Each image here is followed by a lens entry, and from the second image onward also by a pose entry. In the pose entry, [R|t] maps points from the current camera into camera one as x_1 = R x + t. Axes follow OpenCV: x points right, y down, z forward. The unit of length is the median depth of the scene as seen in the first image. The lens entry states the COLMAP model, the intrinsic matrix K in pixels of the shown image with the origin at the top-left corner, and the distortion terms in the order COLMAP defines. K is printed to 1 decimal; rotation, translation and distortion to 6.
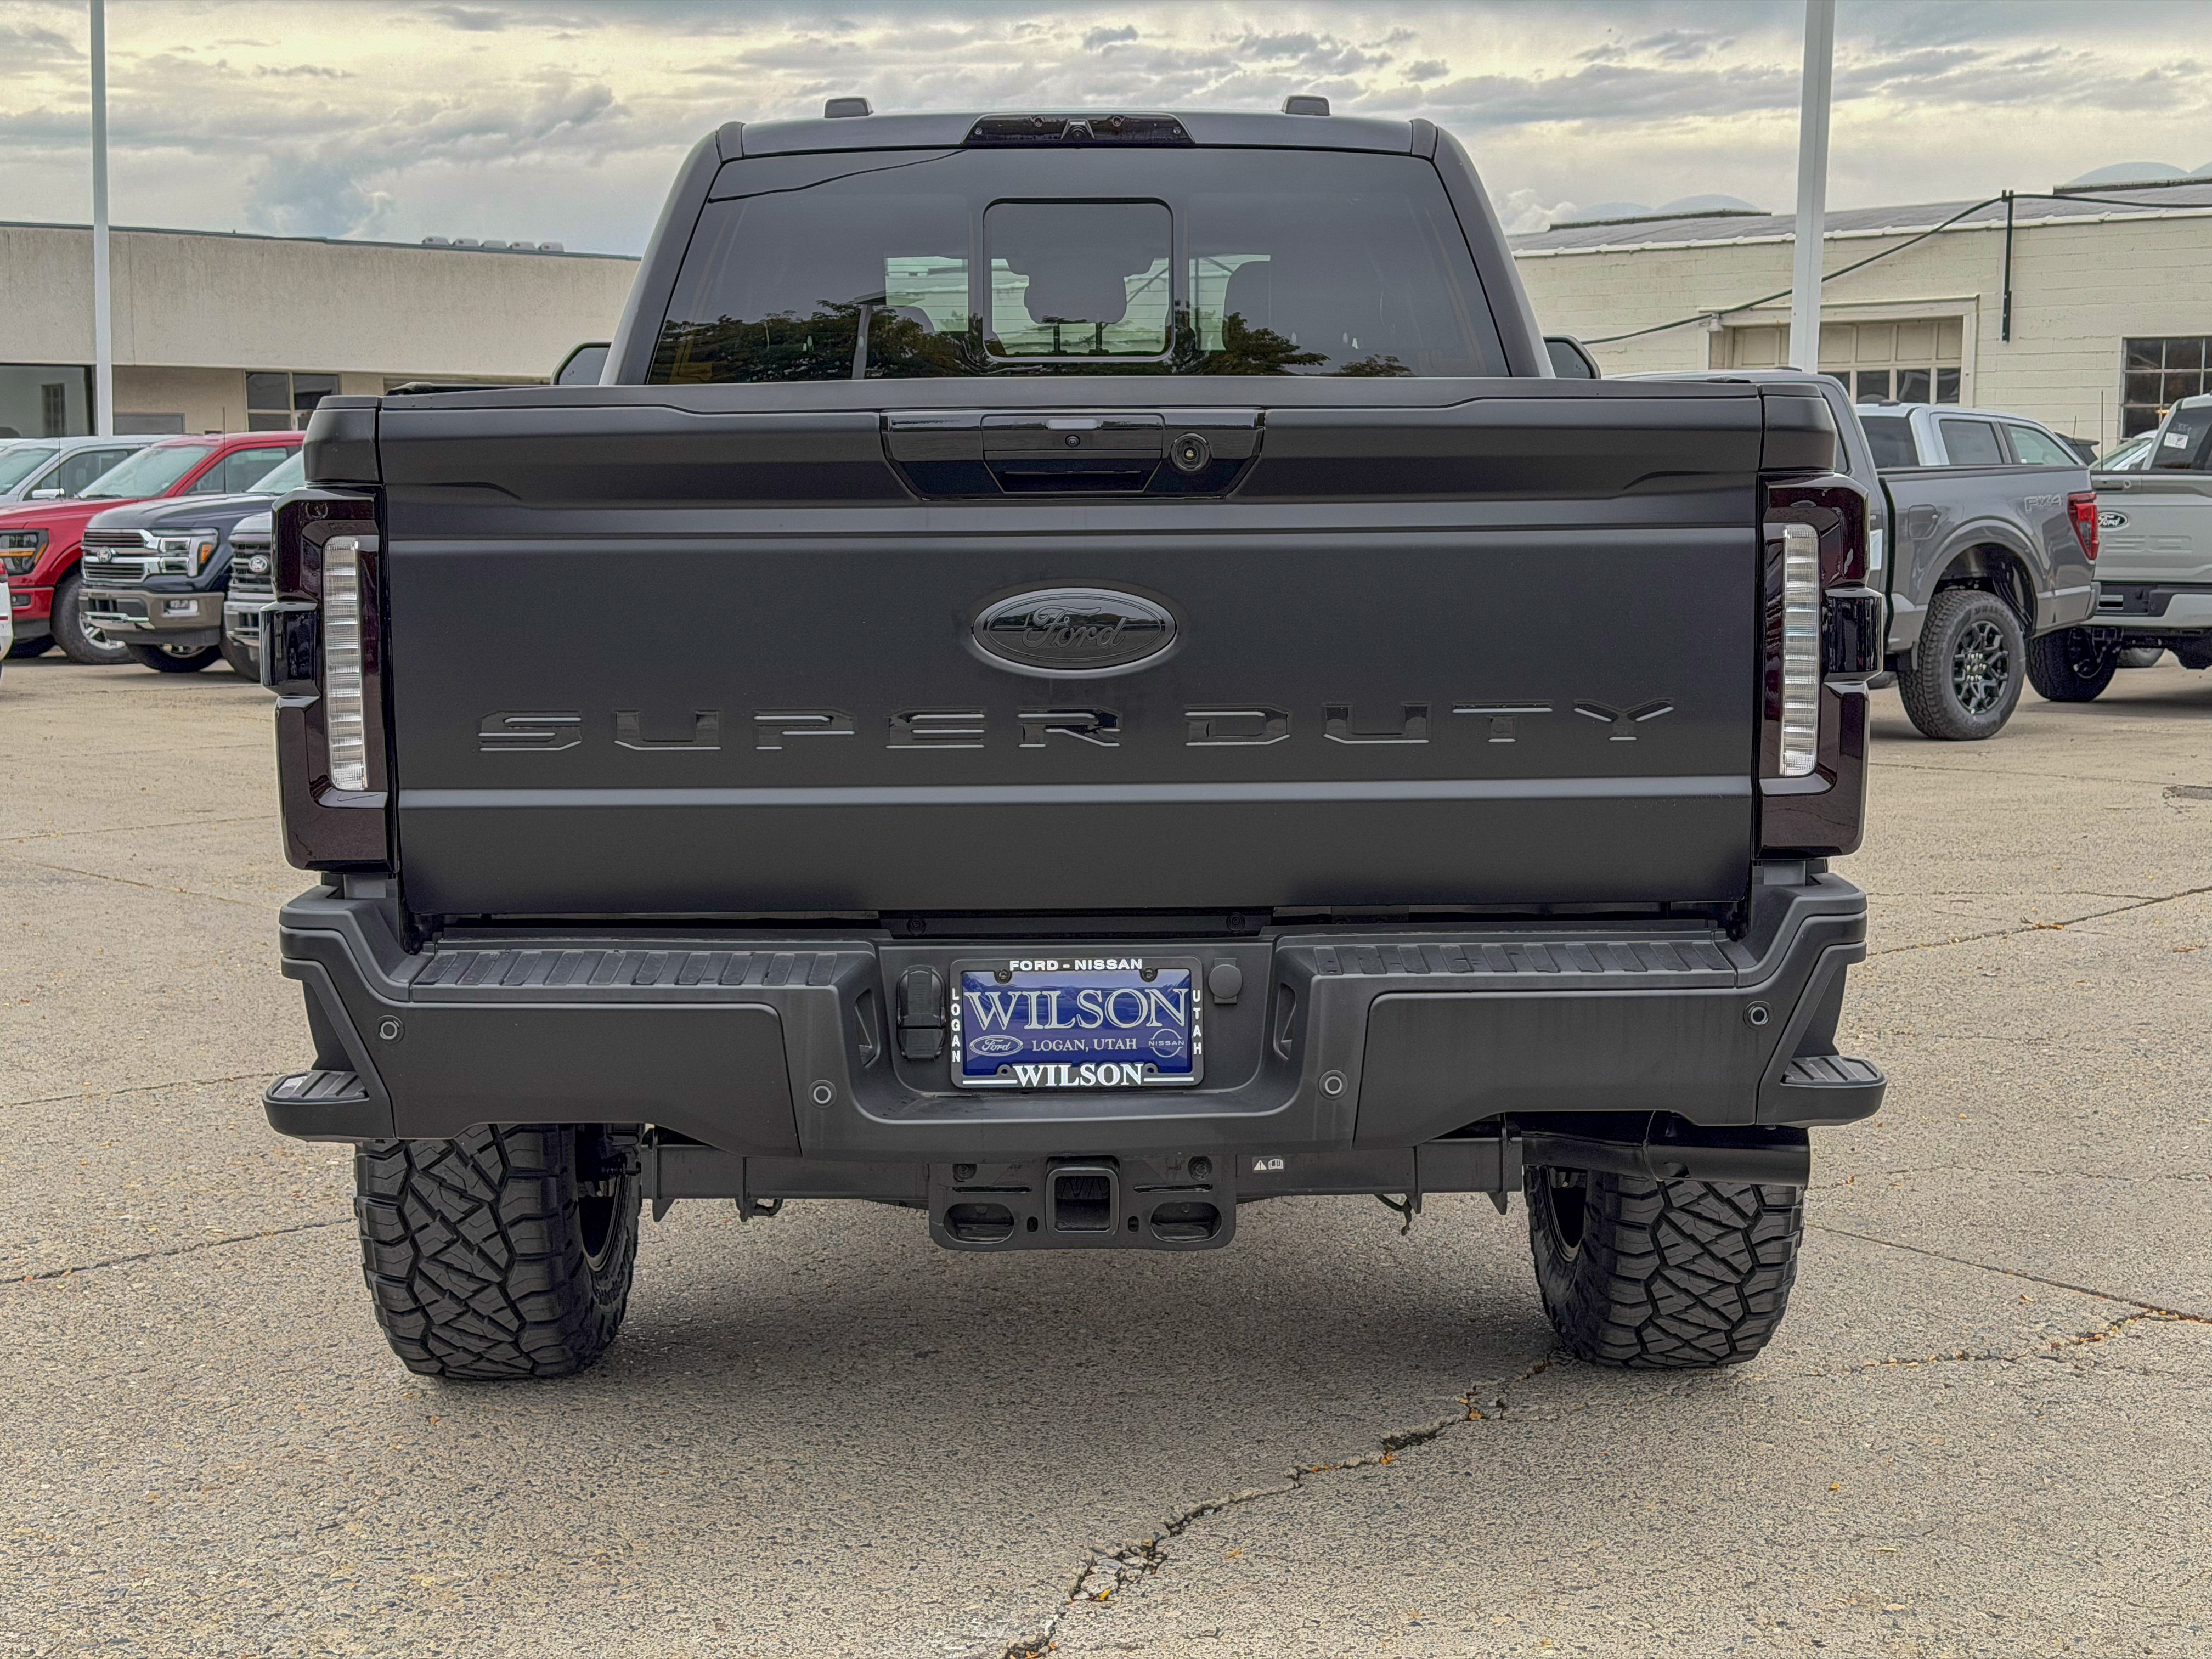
lens RADIAL K [[3092.3, 0, 1117.2], [0, 3092.3, 860.2], [0, 0, 1]] dist [0.192260, -0.419315]
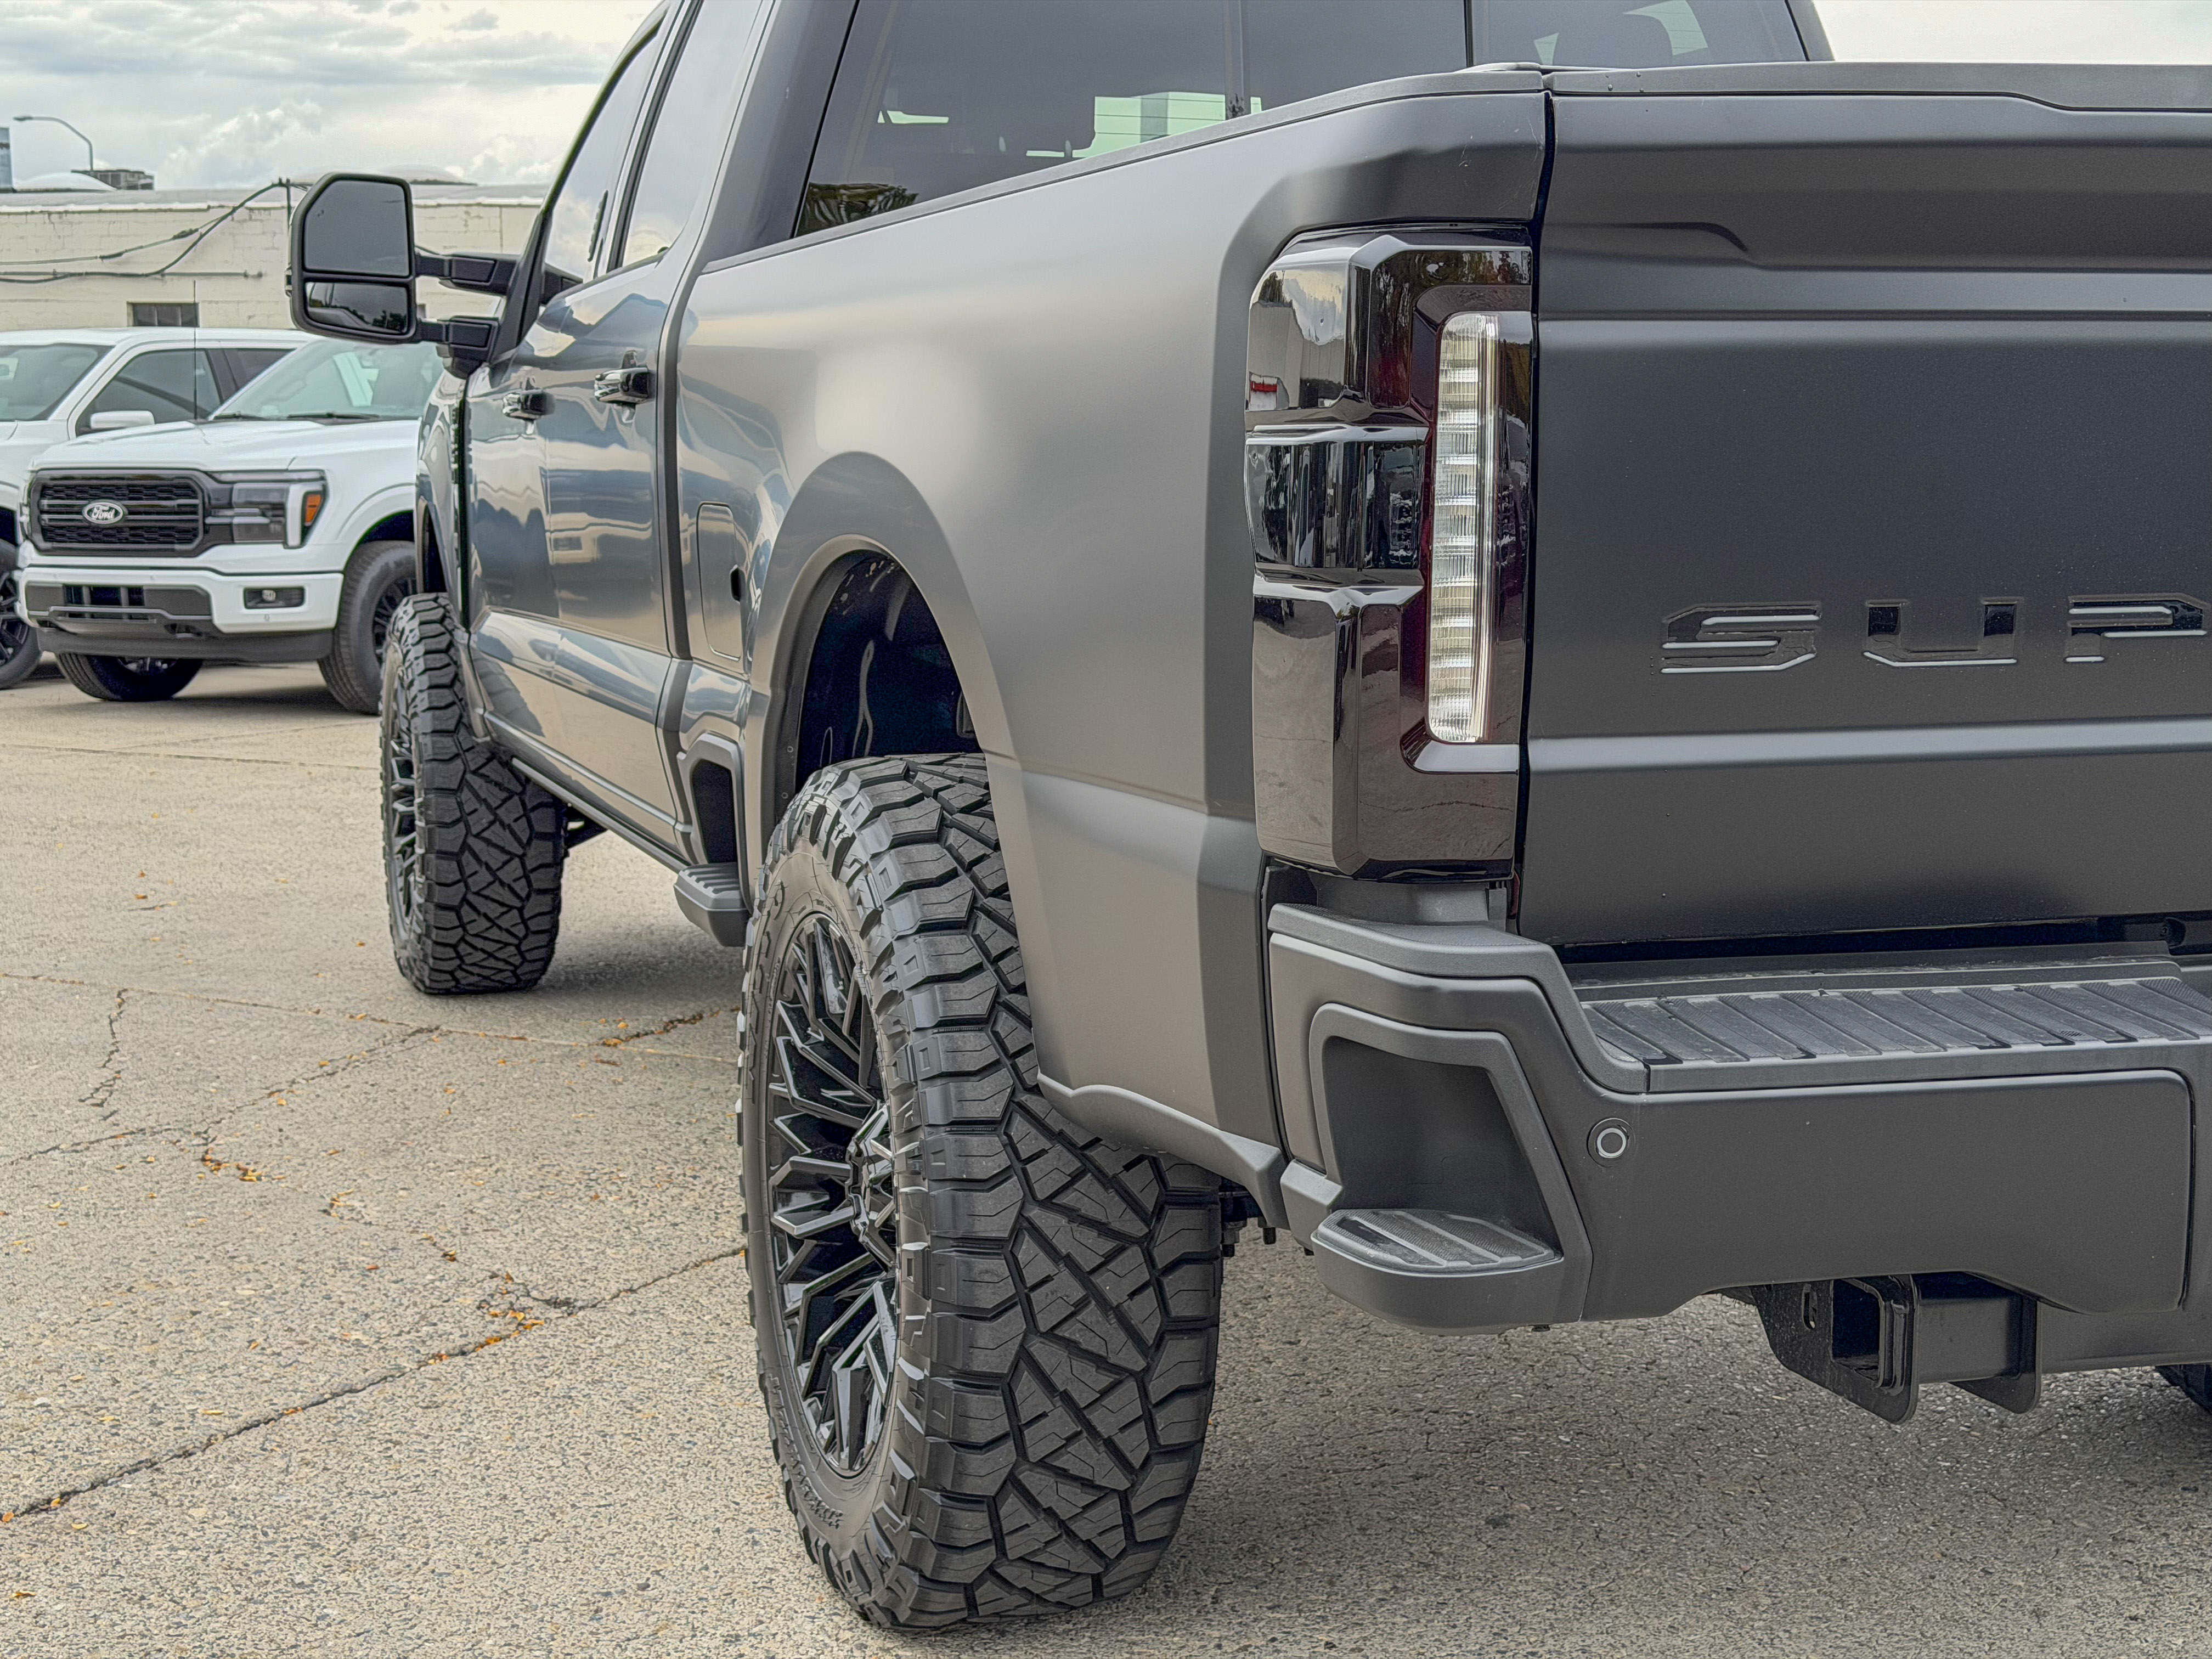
lens RADIAL K [[3092.3, 0, 1117.2], [0, 3092.3, 860.2], [0, 0, 1]] dist [0.192260, -0.419315]
pose [[0.948635, -0.031768, 0.314773, -0.491294], [0.028590, 0.999483, 0.014708, -0.010497], [-0.315078, -0.004953, 0.949053, 0.451537]]
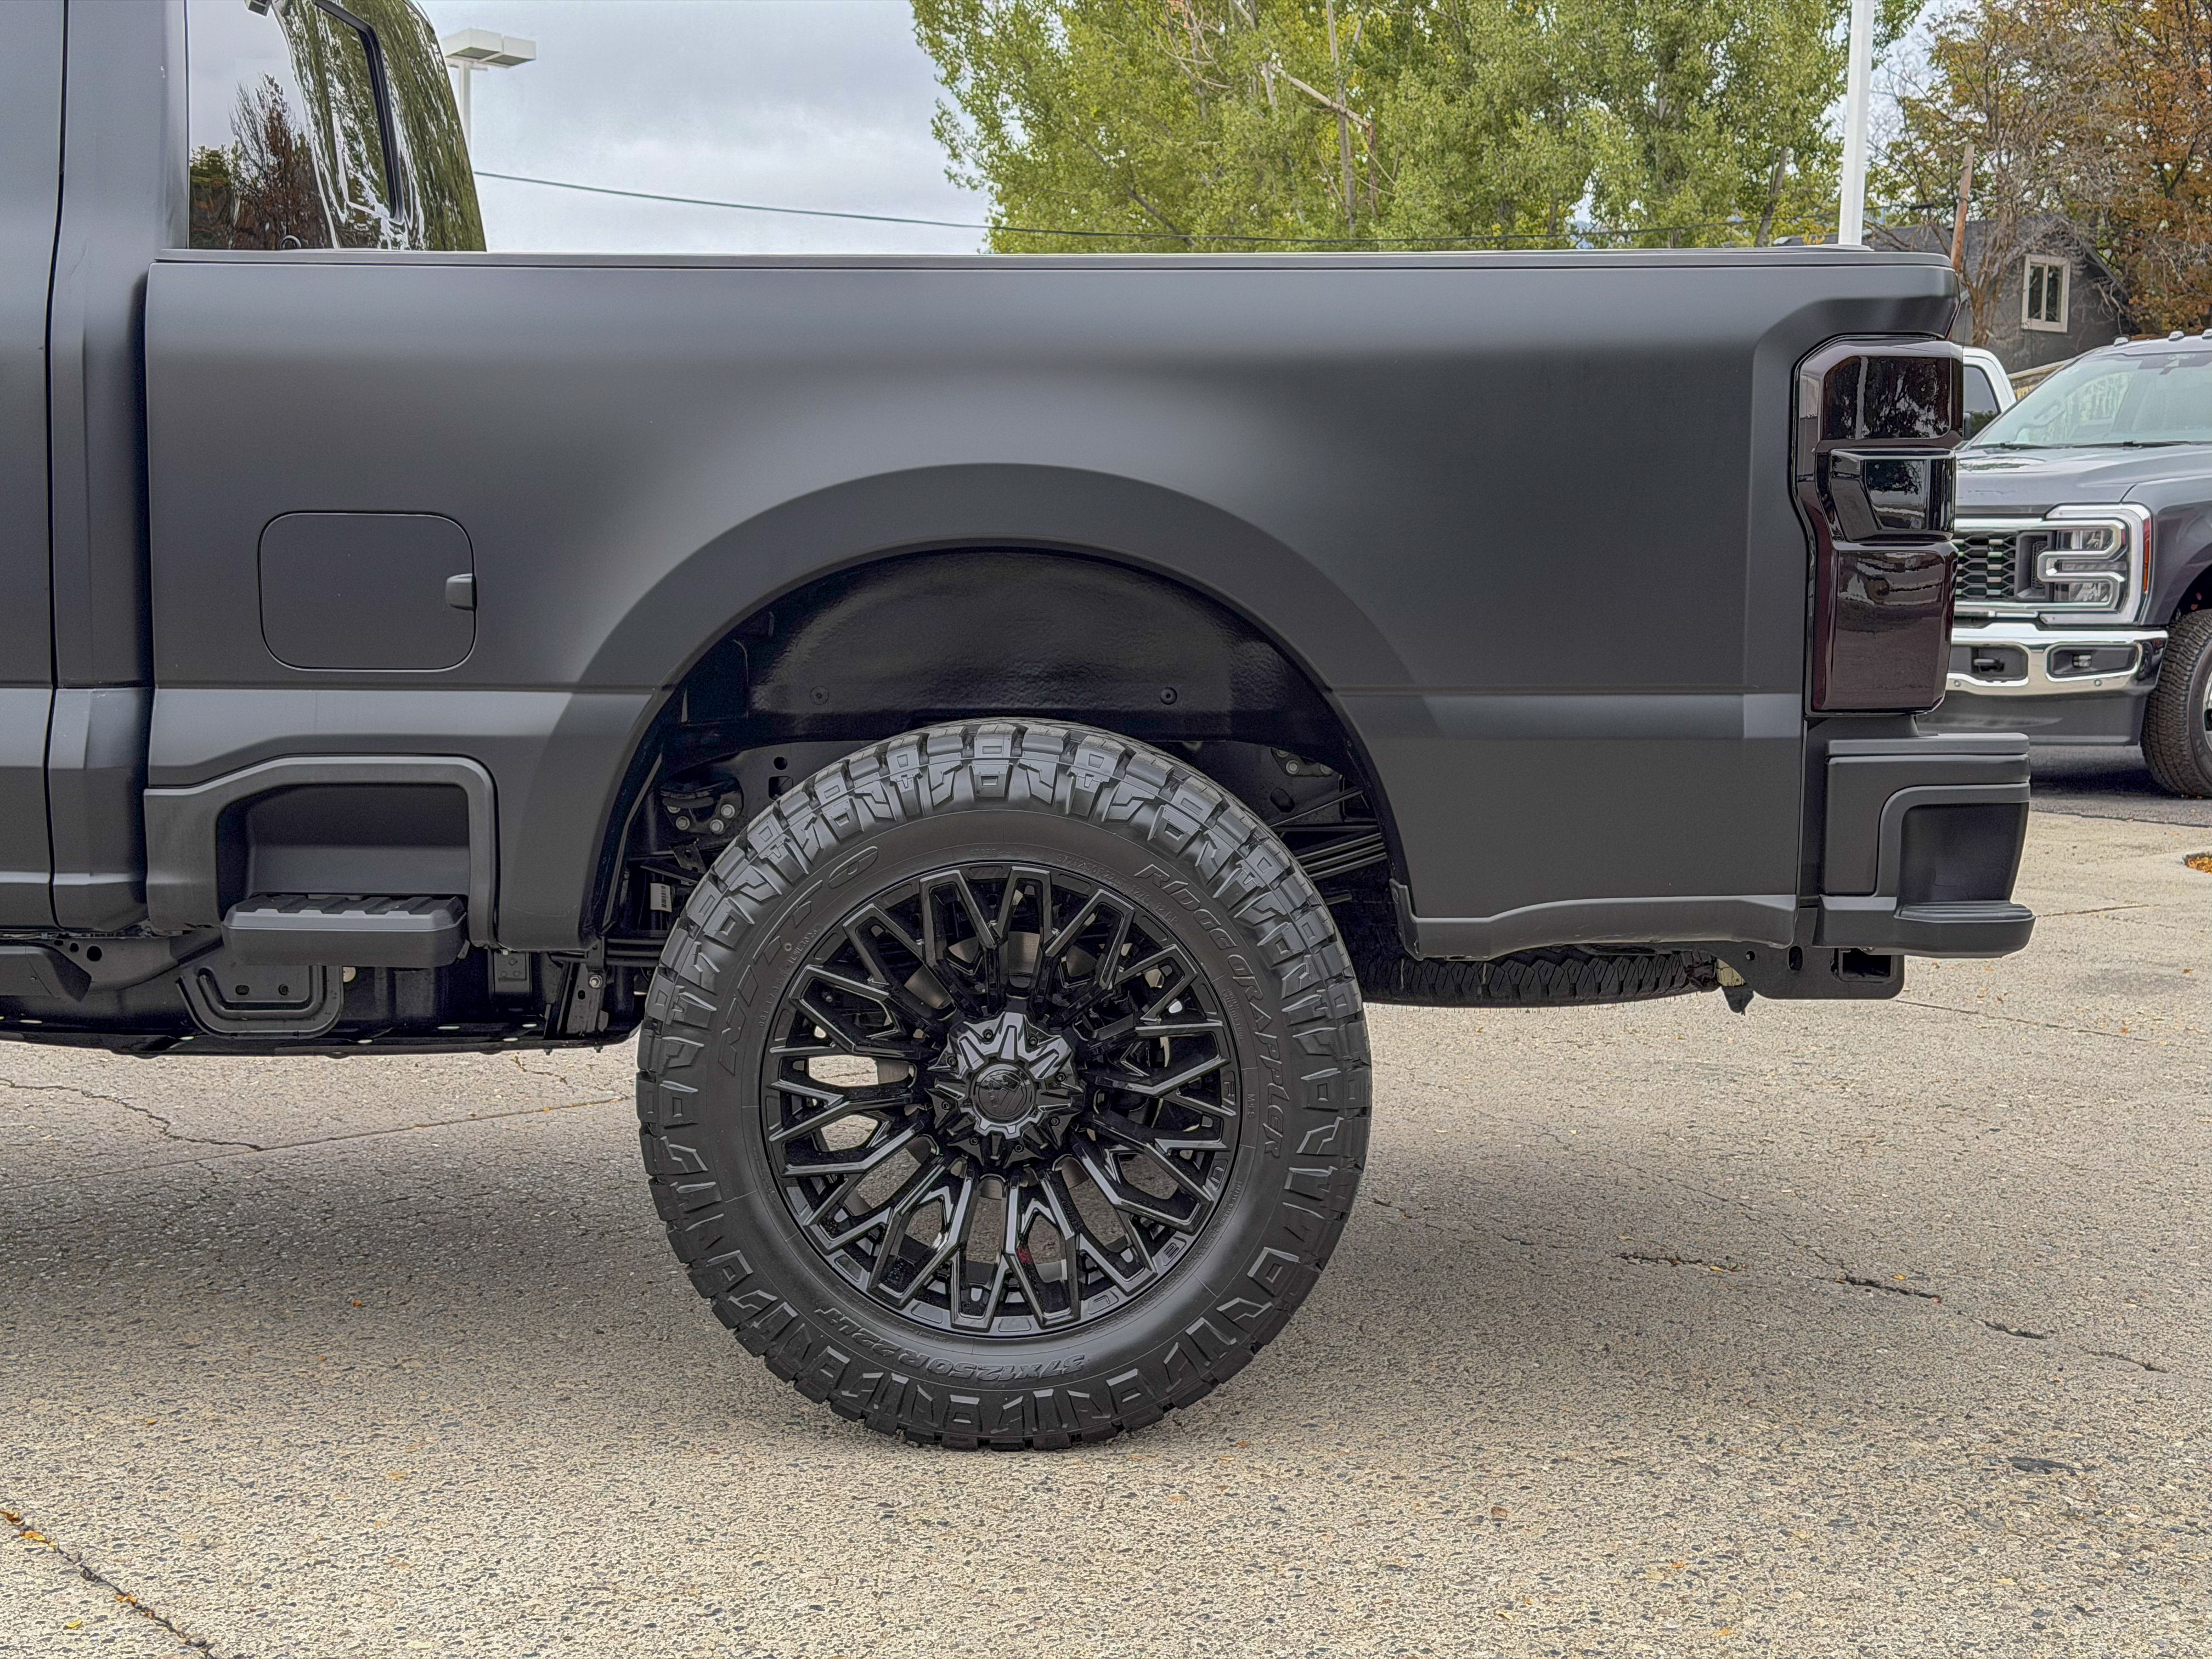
lens RADIAL K [[3092.3, 0, 1117.2], [0, 3092.3, 860.2], [0, 0, 1]] dist [0.192260, -0.419315]
pose [[0.043433, -0.091194, 0.994885, -1.306174], [0.115038, 0.989658, 0.085693, -0.067639], [-0.992411, 0.110728, 0.053475, 1.216011]]
